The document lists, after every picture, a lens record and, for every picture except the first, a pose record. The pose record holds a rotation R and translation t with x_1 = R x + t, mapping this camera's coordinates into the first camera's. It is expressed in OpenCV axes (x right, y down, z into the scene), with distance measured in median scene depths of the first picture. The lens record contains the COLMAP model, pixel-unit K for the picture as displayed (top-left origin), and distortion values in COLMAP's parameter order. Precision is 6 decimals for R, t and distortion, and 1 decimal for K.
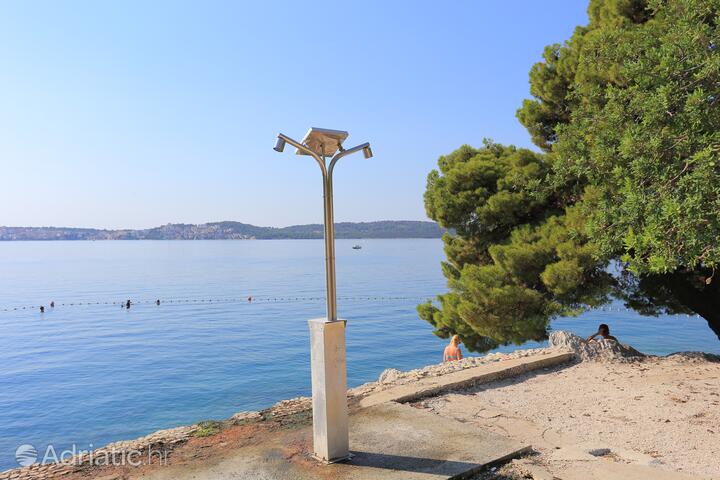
lens RADIAL K [[1002.2, 0, 360.0], [0, 1002.2, 240.0], [0, 0, 1]] dist [-0.013147, 0.051246]
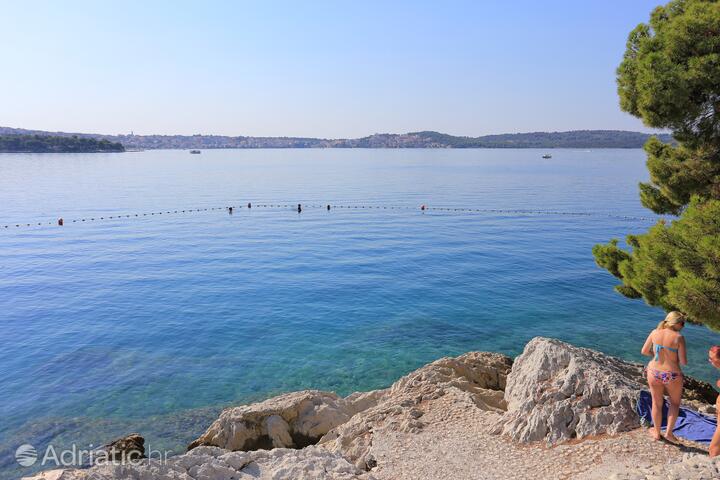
lens RADIAL K [[583.7, 0, 333.6], [0, 583.7, 253.2], [0, 0, 1]] dist [-0.049068, 0.072291]
pose [[0.921735, 0.072339, -0.381015, 0.044869], [-0.004185, 0.984248, 0.176745, 0.000975], [0.387798, -0.161317, 0.907518, 0.581054]]
